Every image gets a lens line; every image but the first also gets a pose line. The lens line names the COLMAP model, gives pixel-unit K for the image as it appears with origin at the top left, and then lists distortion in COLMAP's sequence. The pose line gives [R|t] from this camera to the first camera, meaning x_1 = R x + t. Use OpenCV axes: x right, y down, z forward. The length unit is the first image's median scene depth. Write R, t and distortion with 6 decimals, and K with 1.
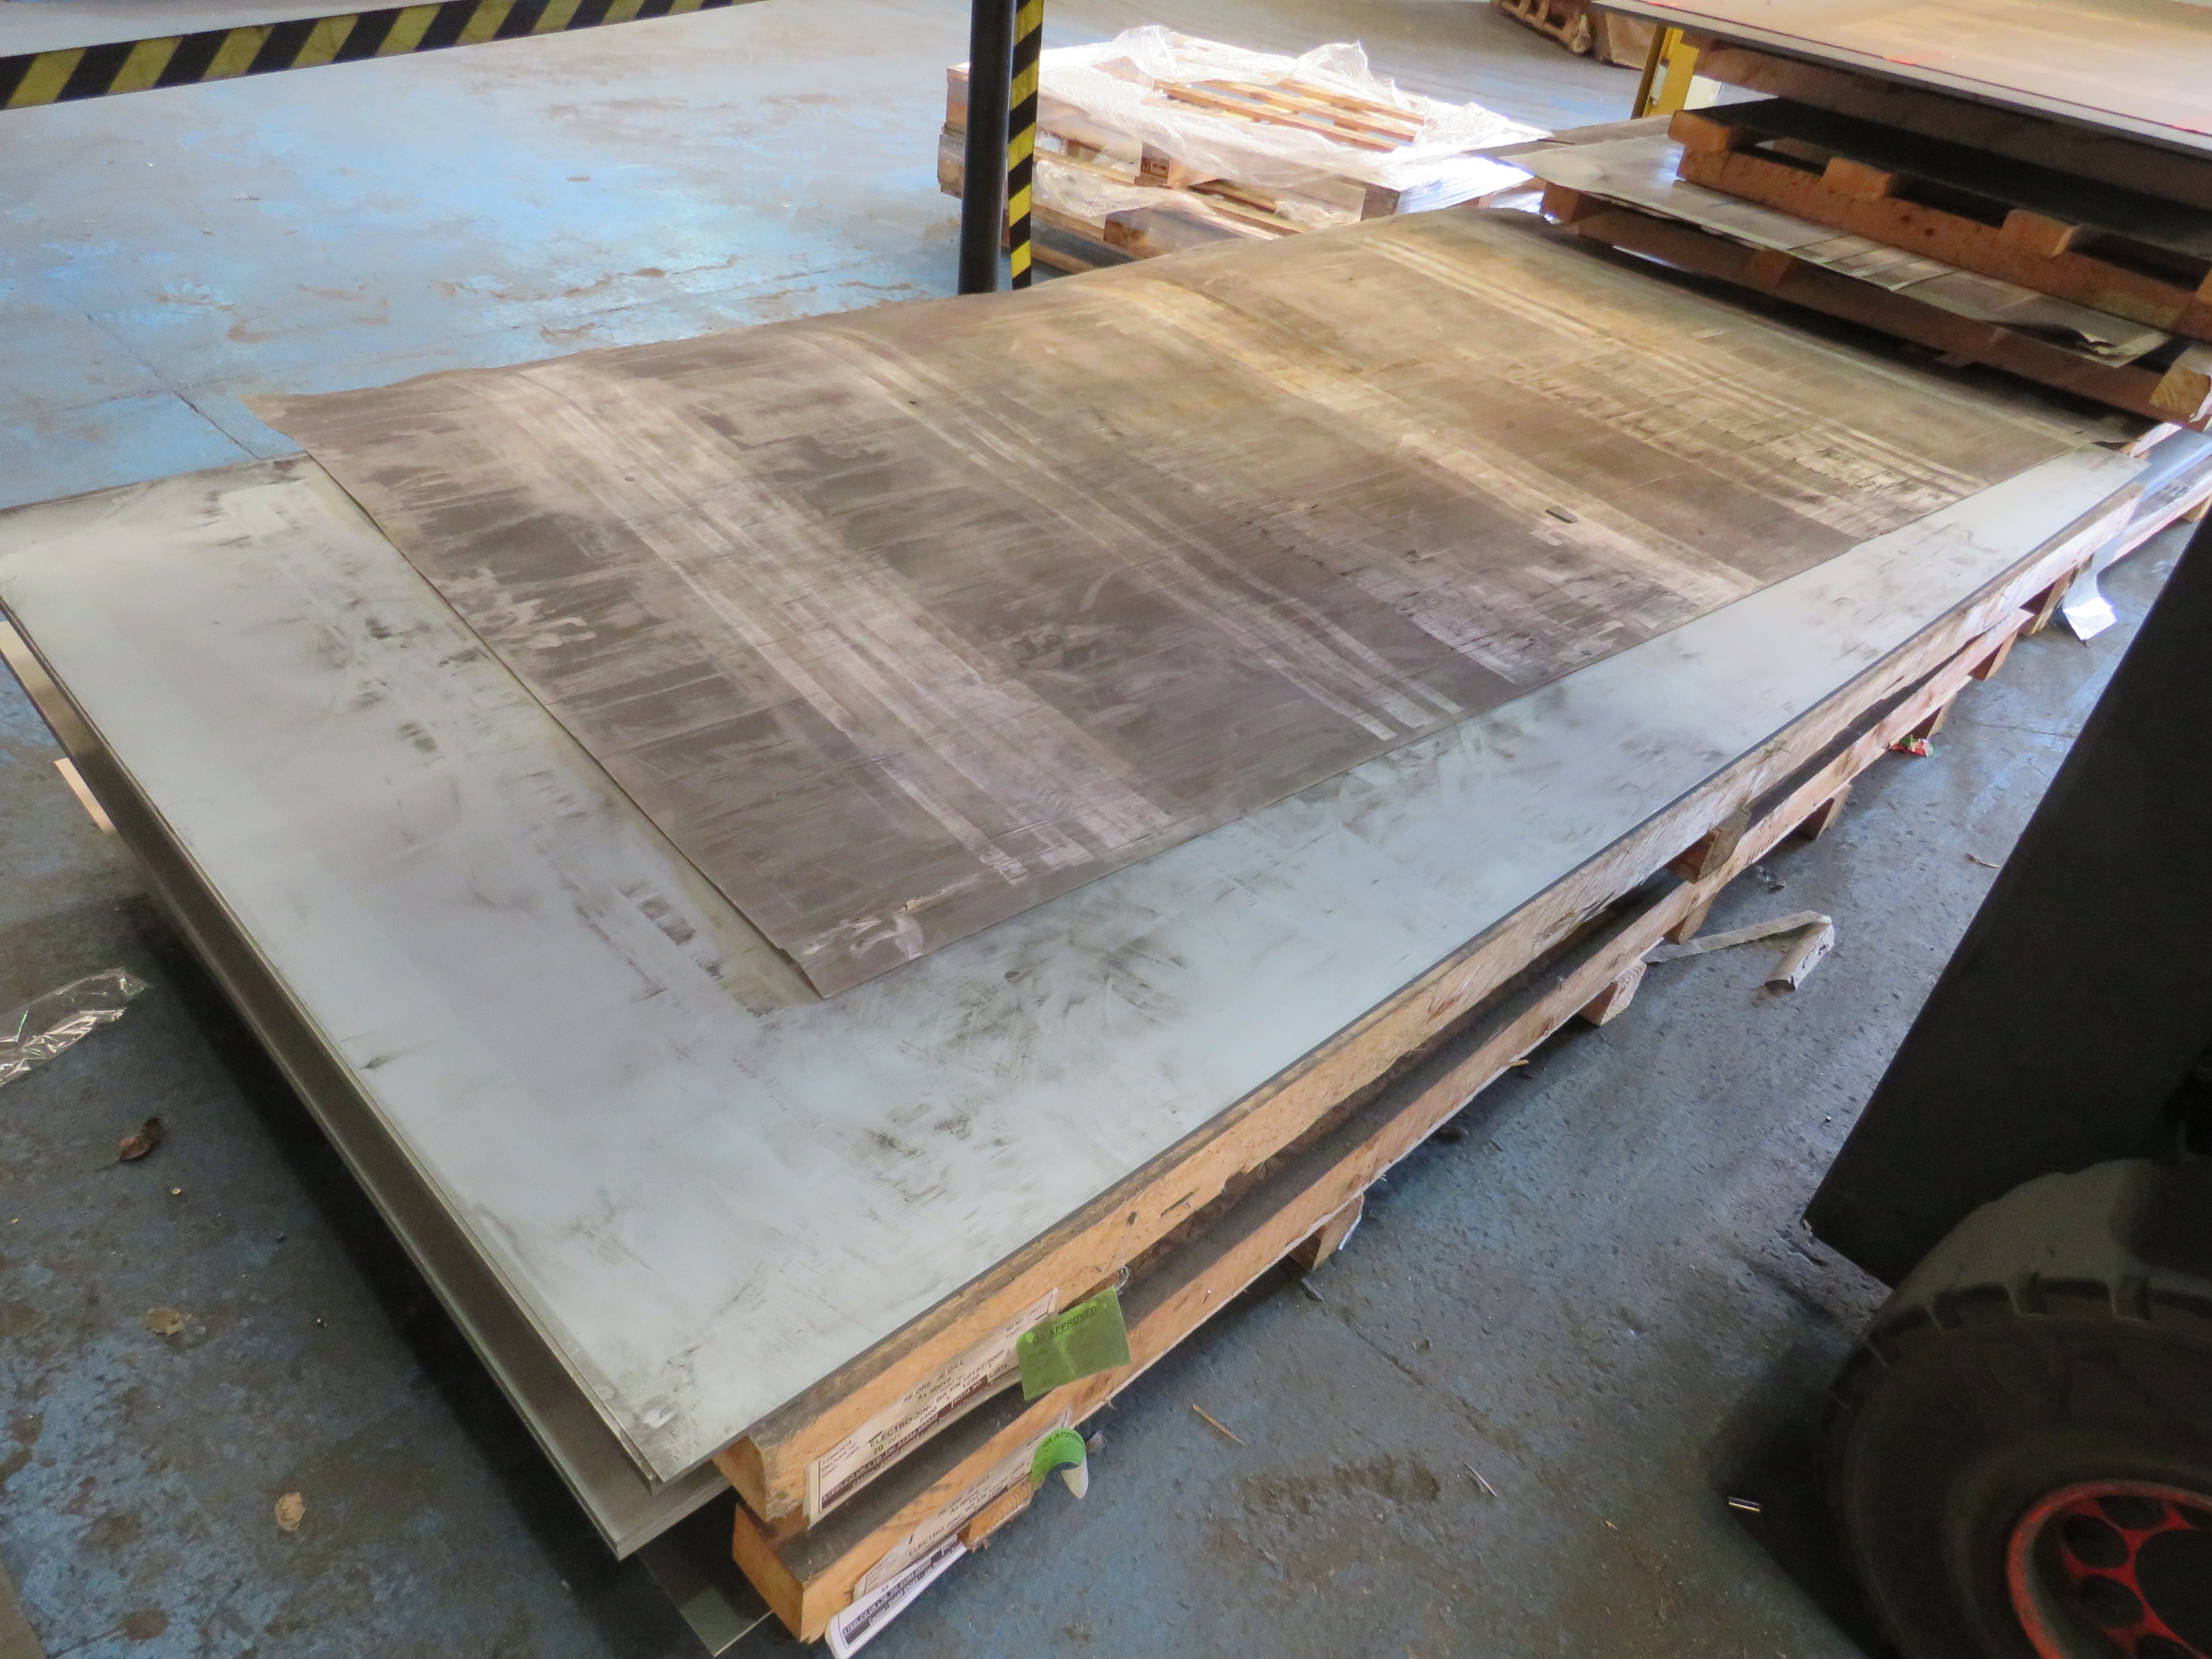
lens RADIAL K [[1575.3, 0, 1097.1], [0, 1575.3, 833.2], [0, 0, 1]] dist [-0.013139, -0.006064]
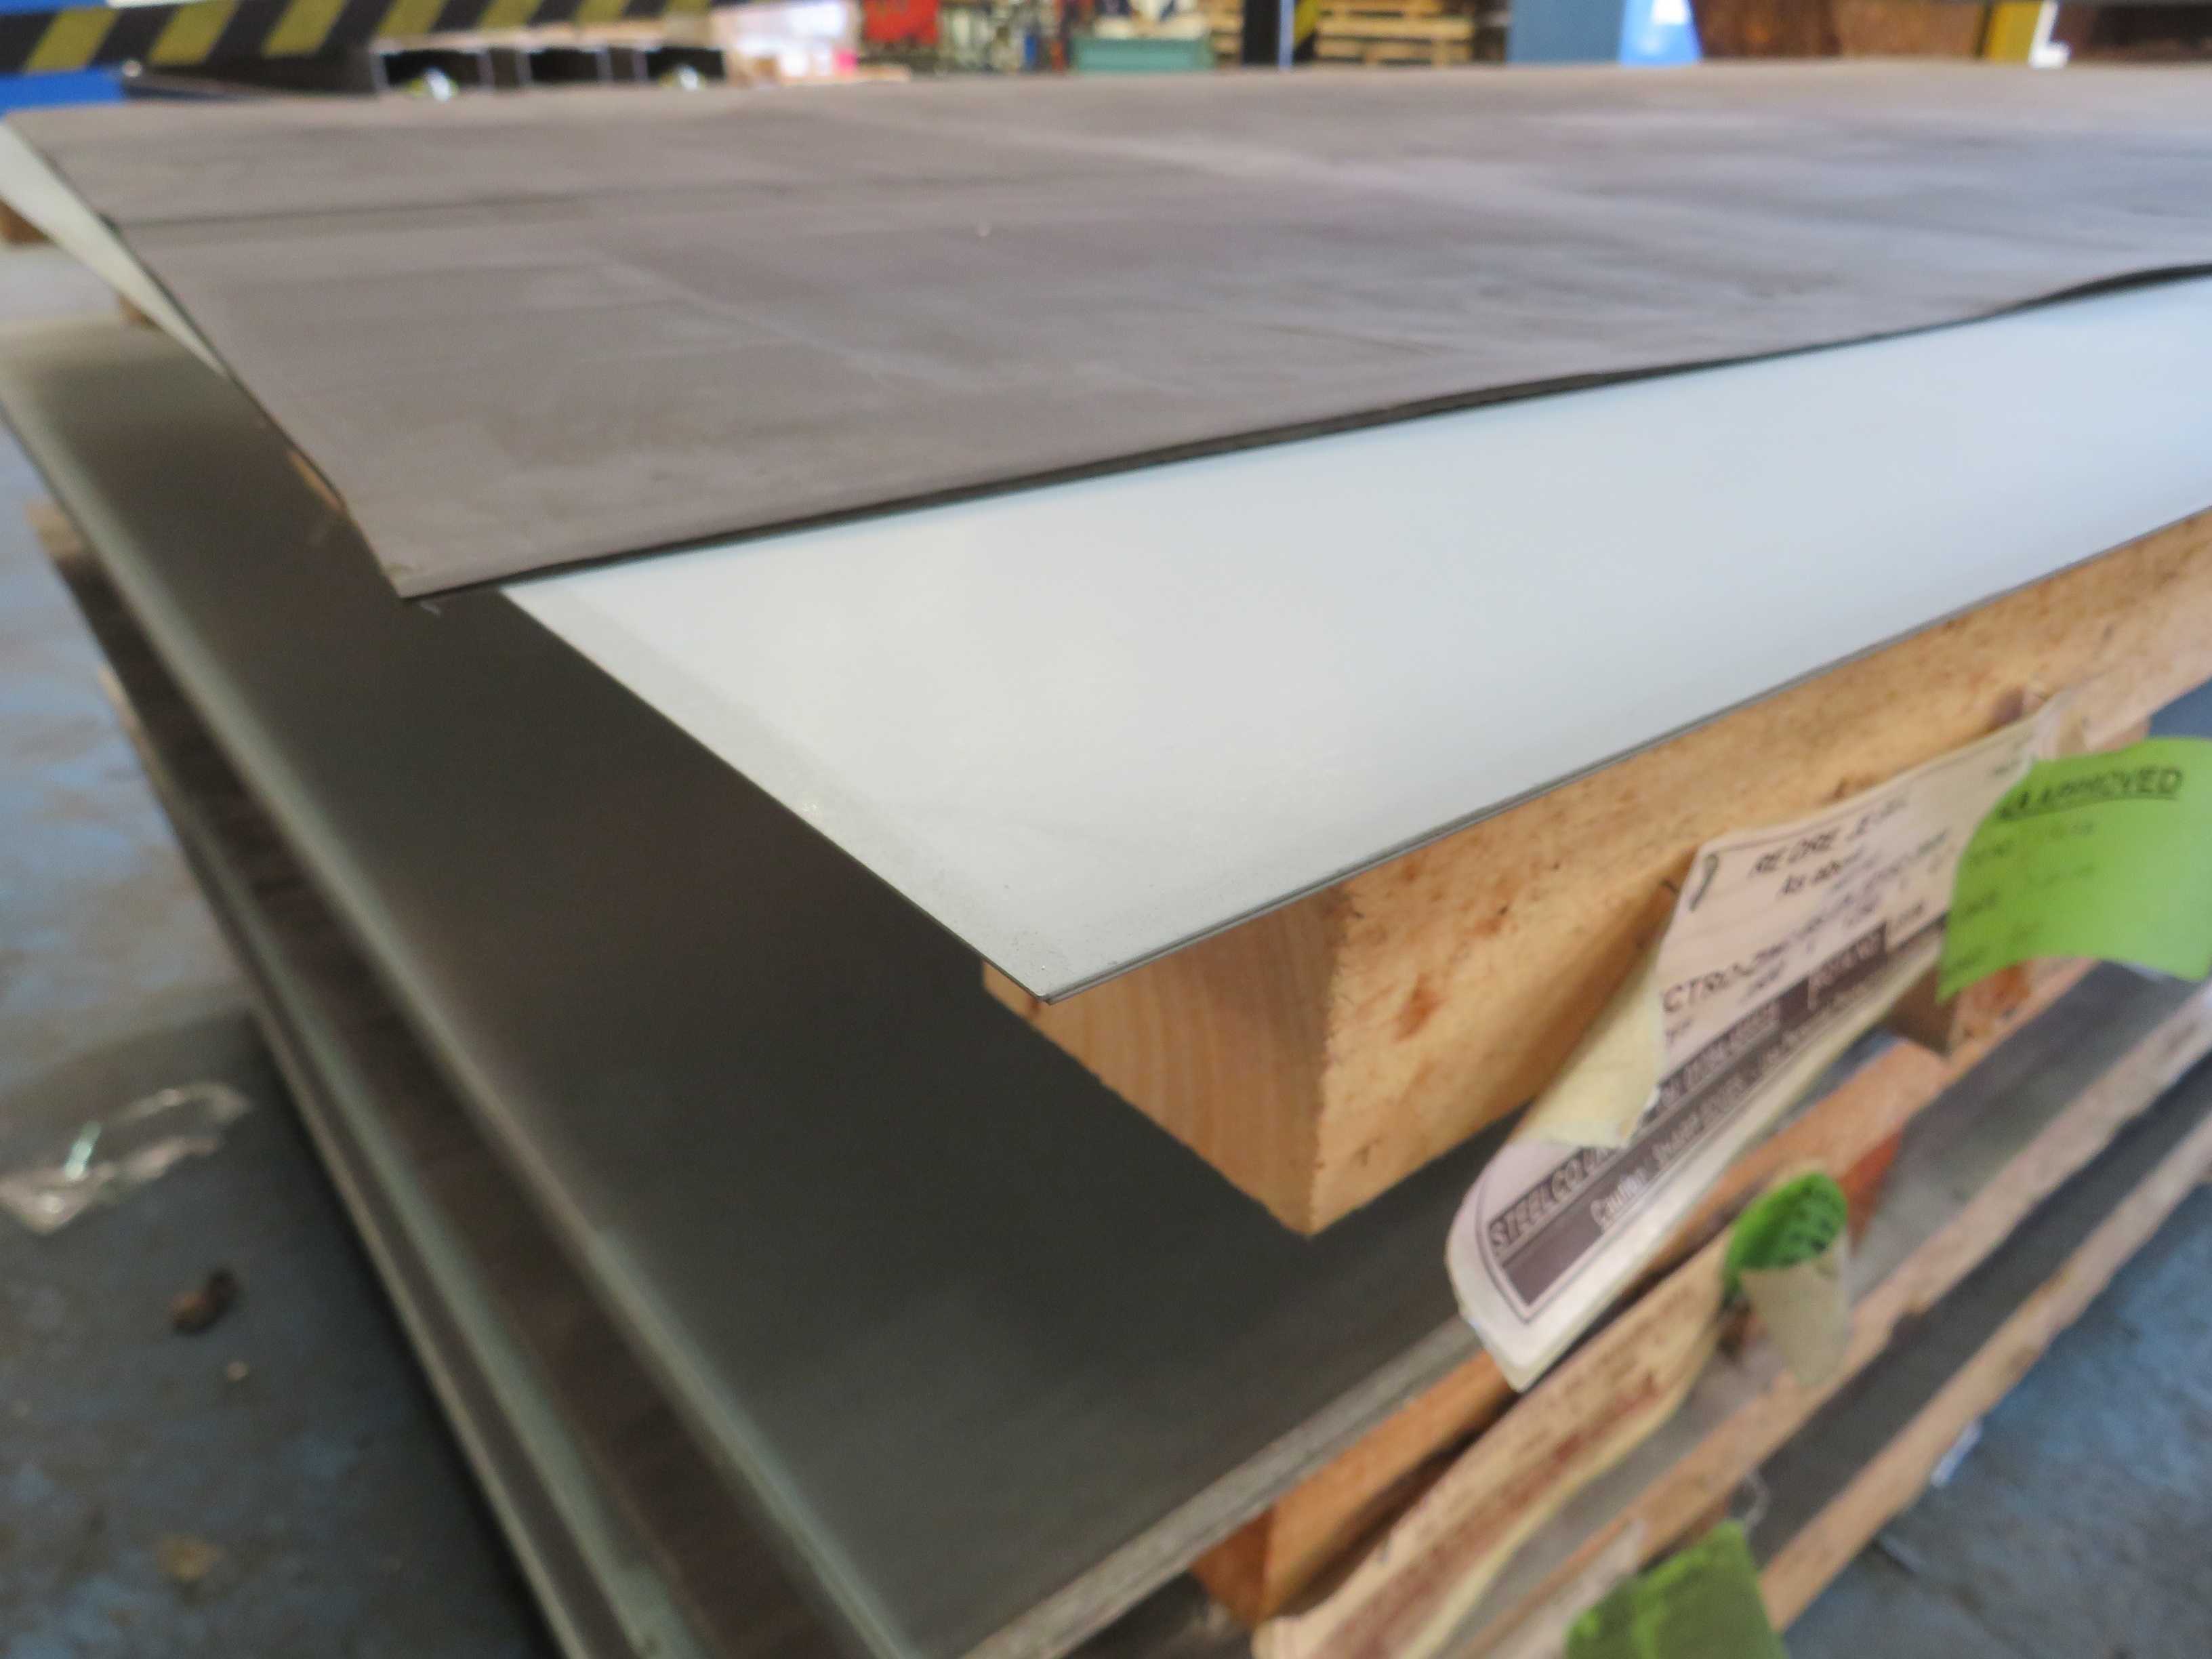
lens RADIAL K [[1575.3, 0, 1091.4], [0, 1575.3, 833.3], [0, 0, 1]] dist [-0.013139, -0.006064]
pose [[0.987645, -0.043167, -0.150645, -0.075482], [0.019373, 0.987571, -0.155975, 0.099861], [0.155506, 0.151130, 0.976206, 0.307170]]
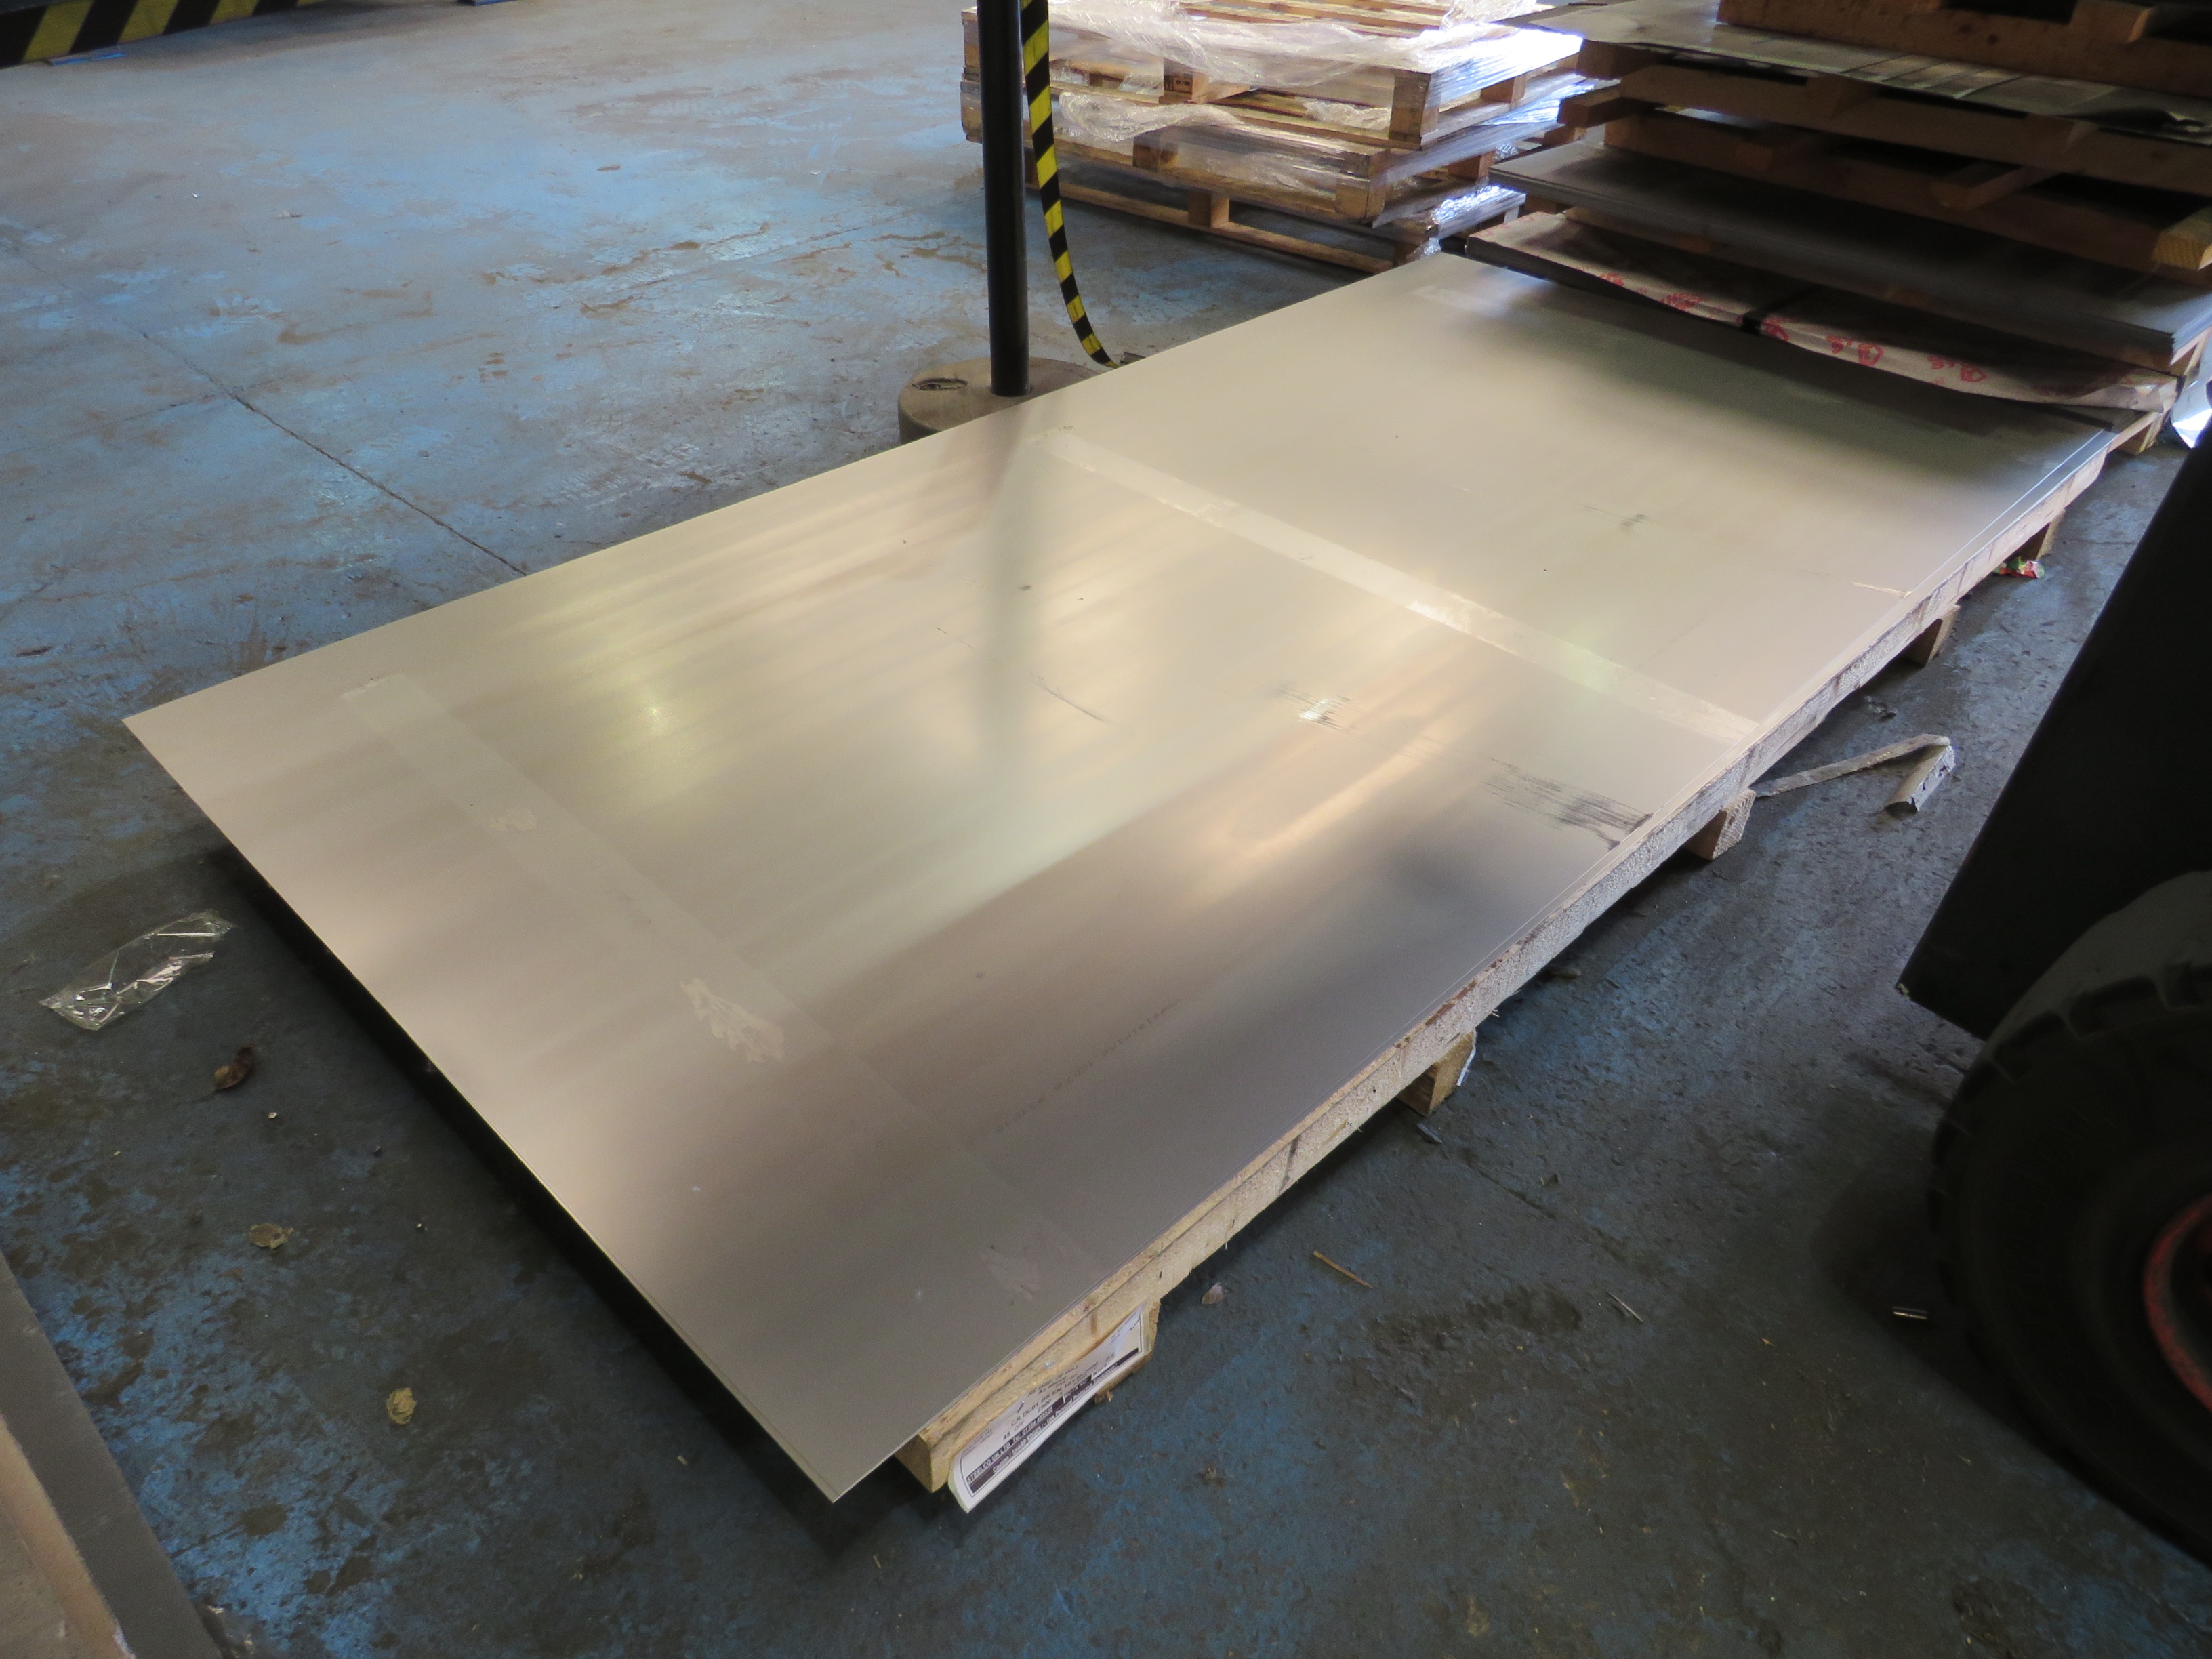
lens RADIAL K [[1575.3, 0, 1100.6], [0, 1575.3, 828.9], [0, 0, 1]] dist [-0.013139, -0.006064]
pose [[0.994677, -0.086370, -0.056196, 0.007382], [0.086412, 0.996258, -0.001698, 0.091000], [0.056132, -0.003167, 0.998418, 0.032826]]
